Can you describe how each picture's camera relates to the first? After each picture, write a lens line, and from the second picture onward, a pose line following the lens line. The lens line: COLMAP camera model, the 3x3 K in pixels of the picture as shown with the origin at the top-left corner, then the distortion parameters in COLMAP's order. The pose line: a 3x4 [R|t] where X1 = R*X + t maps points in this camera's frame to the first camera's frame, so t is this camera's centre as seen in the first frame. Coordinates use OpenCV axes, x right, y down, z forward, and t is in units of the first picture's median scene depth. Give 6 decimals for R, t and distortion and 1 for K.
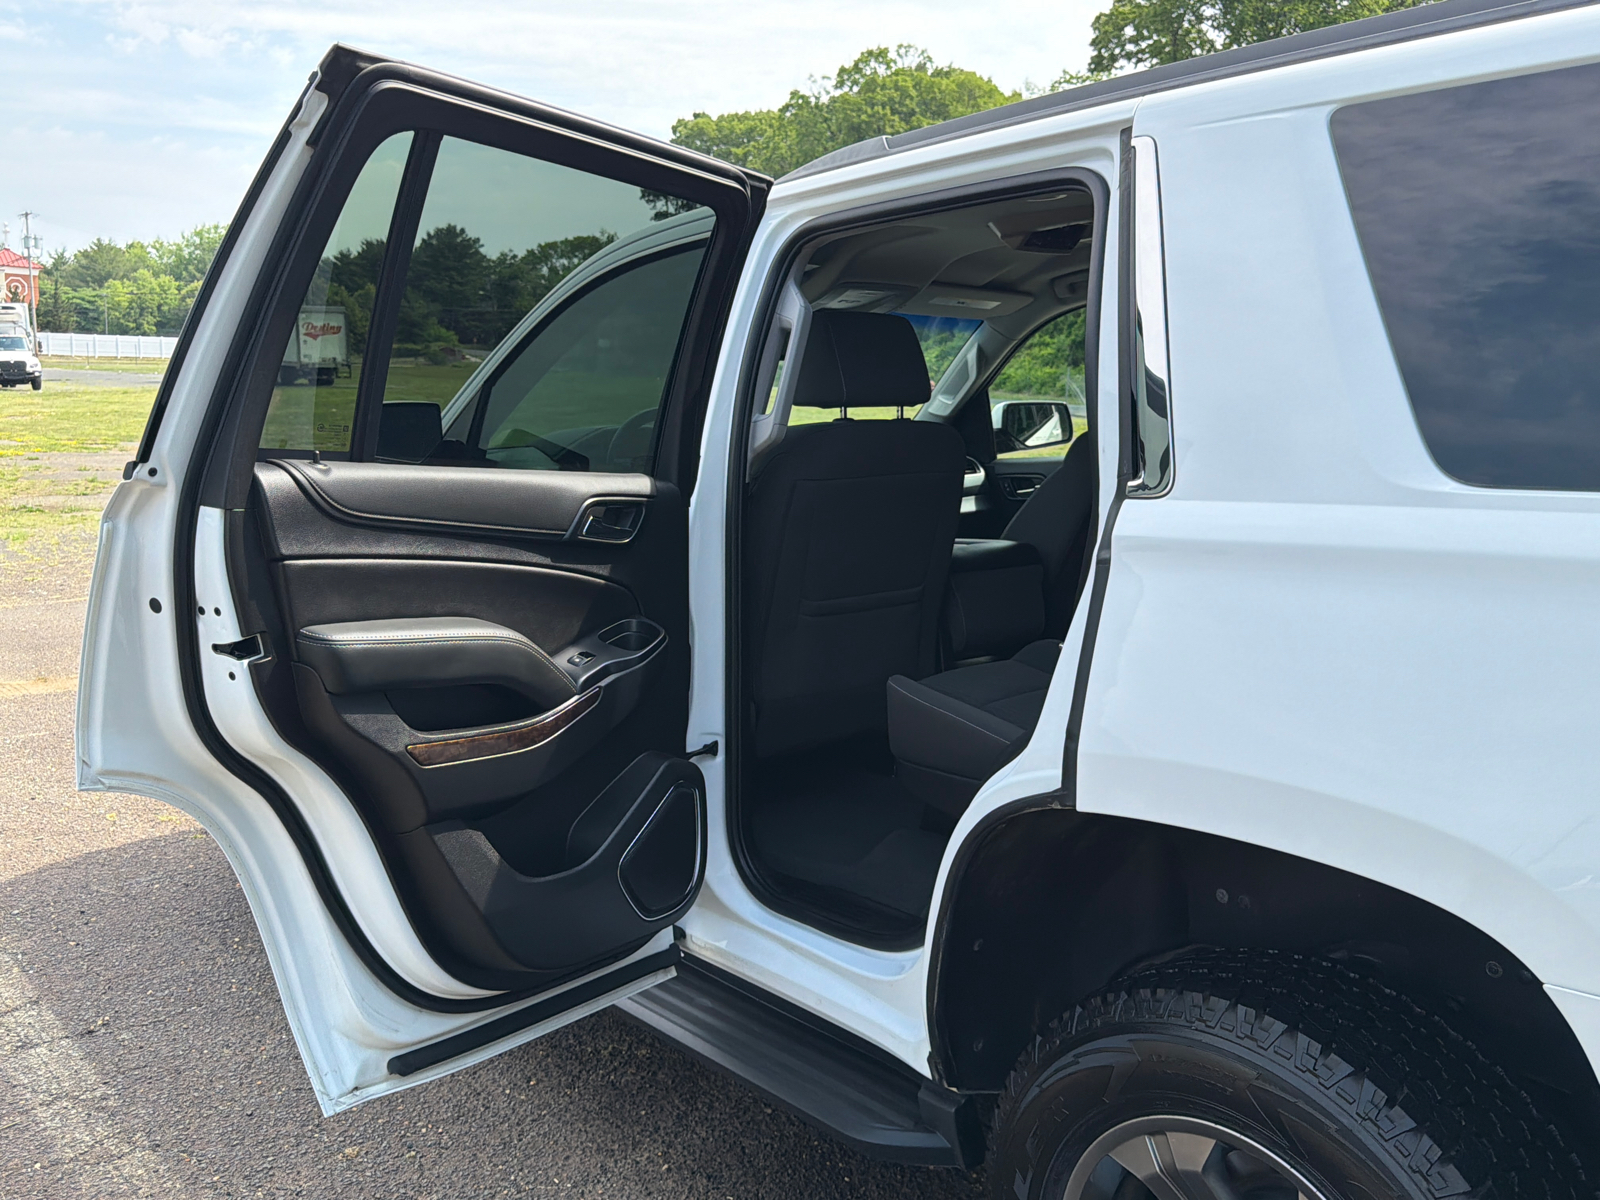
lens RADIAL K [[1406.7, 0, 794.4], [0, 1406.7, 616.7], [0, 0, 1]] dist [0.095838, -0.181148]
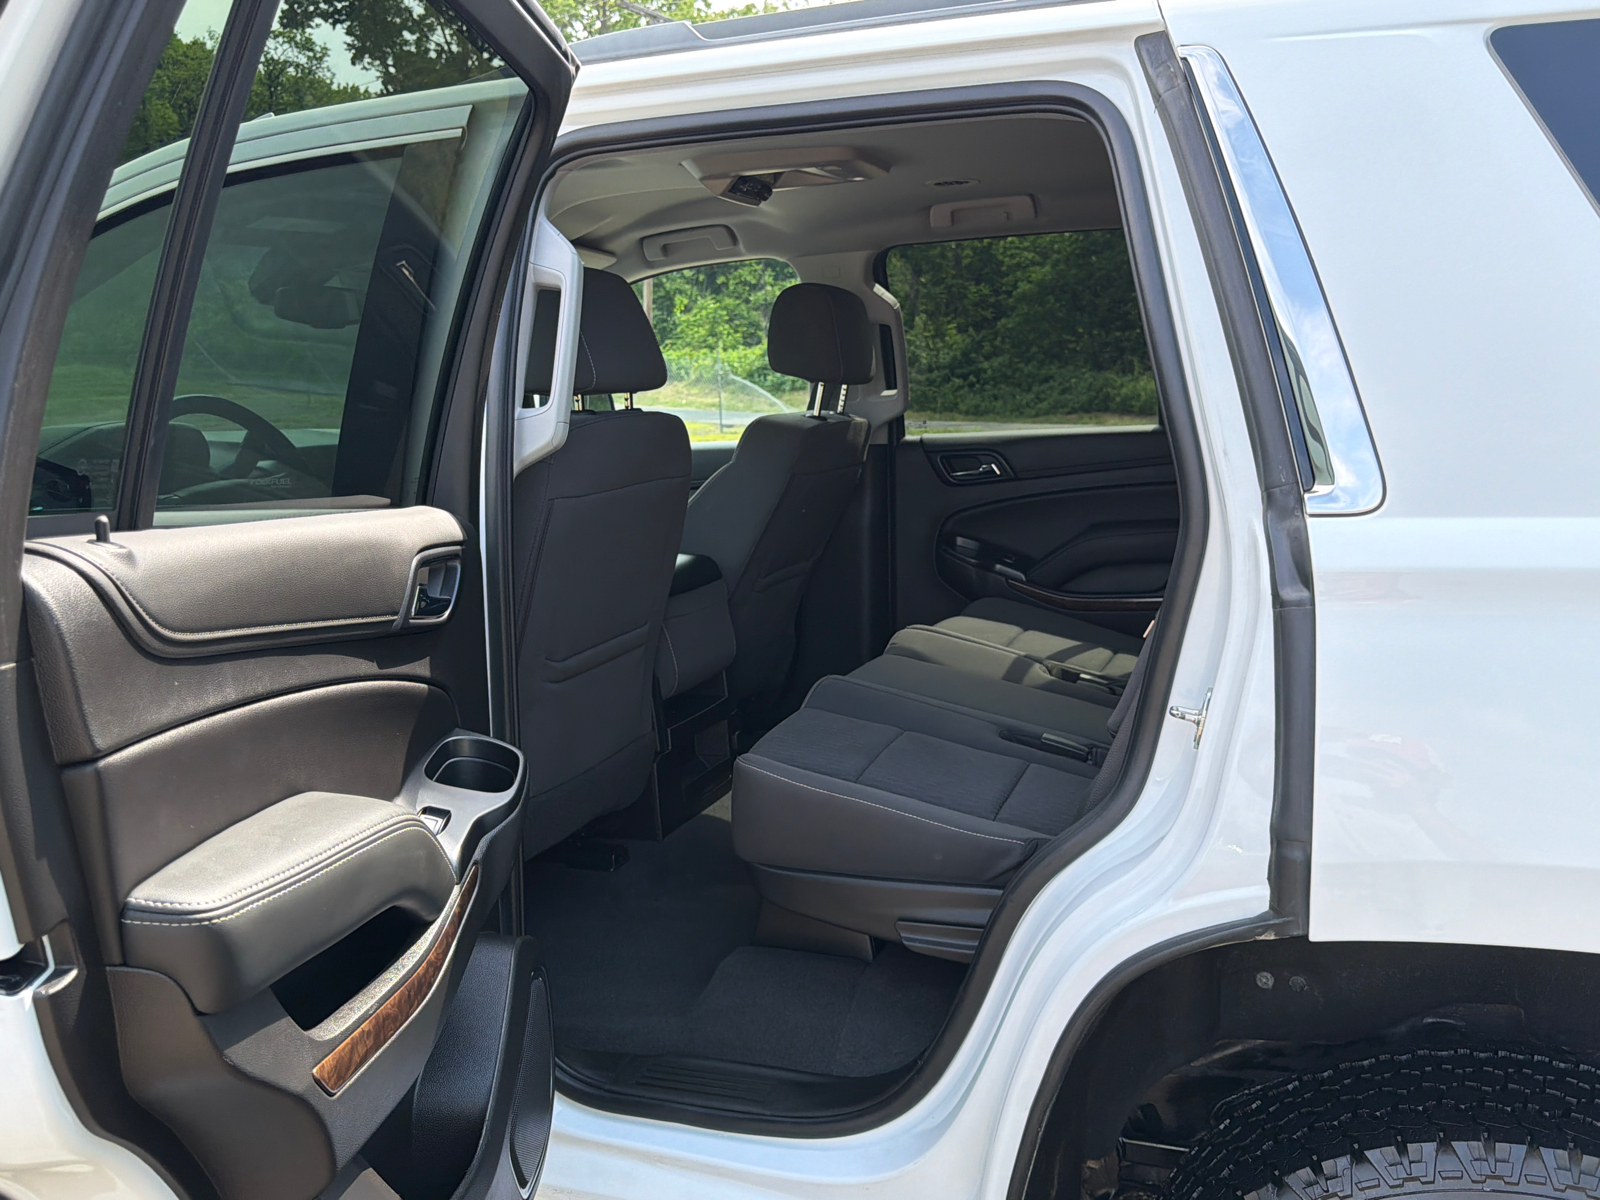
lens RADIAL K [[1419.9, 0, 807.2], [0, 1419.9, 606.2], [0, 0, 1]] dist [0.048066, -0.097234]
pose [[0.855417, -0.089028, 0.510231, -0.308217], [0.084022, 0.995920, 0.032910, -0.066571], [-0.511079, 0.014719, 0.859408, 0.379056]]
